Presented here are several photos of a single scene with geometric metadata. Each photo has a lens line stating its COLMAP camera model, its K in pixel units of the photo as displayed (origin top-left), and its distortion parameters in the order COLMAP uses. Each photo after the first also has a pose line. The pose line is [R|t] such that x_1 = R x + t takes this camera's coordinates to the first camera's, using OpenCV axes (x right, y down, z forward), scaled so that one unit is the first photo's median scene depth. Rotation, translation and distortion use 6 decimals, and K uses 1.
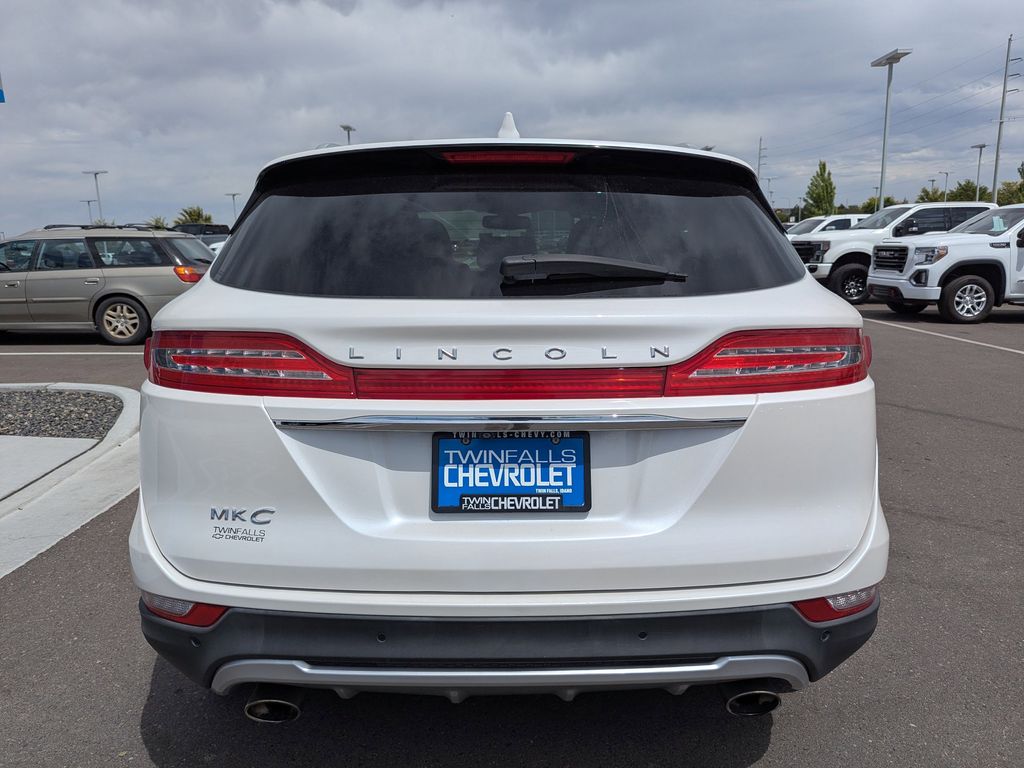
lens RADIAL K [[725.5, 0, 523.2], [0, 725.5, 388.1], [0, 0, 1]] dist [0.047952, -0.038268]
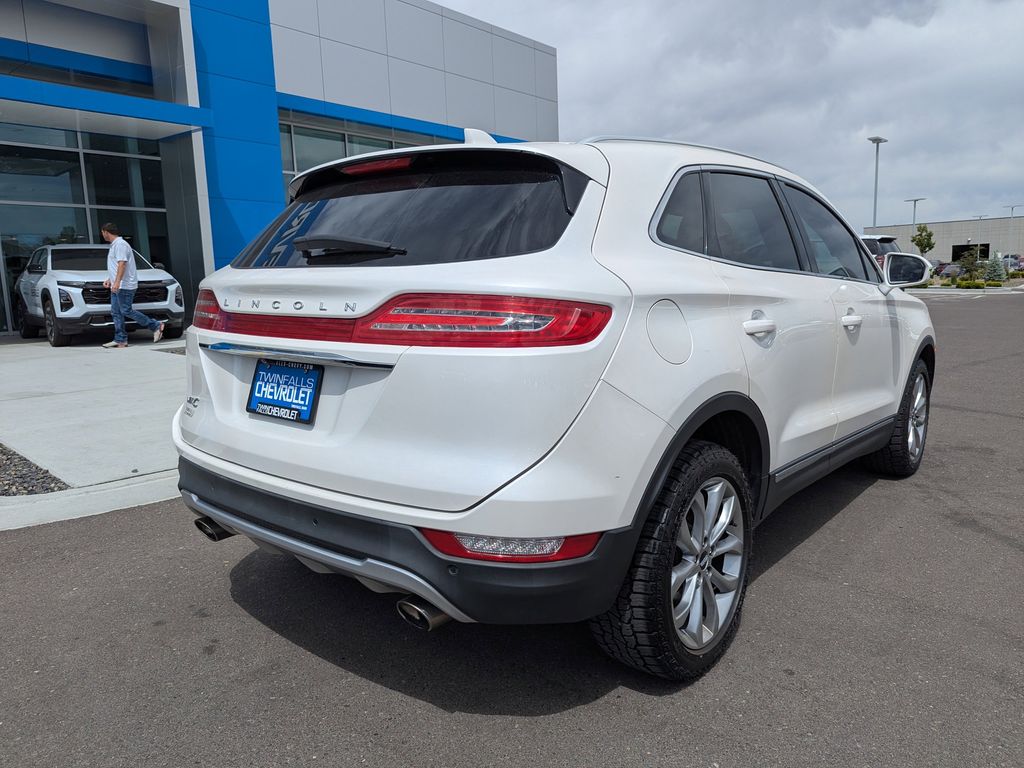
lens RADIAL K [[731.9, 0, 512.0], [0, 731.9, 384.0], [0, 0, 1]] dist [0.048689, -0.044207]
pose [[0.767890, 0.094162, -0.633624, 1.211659], [-0.114023, 0.993433, 0.009447, 0.039081], [0.630352, 0.064993, 0.773584, 0.180195]]
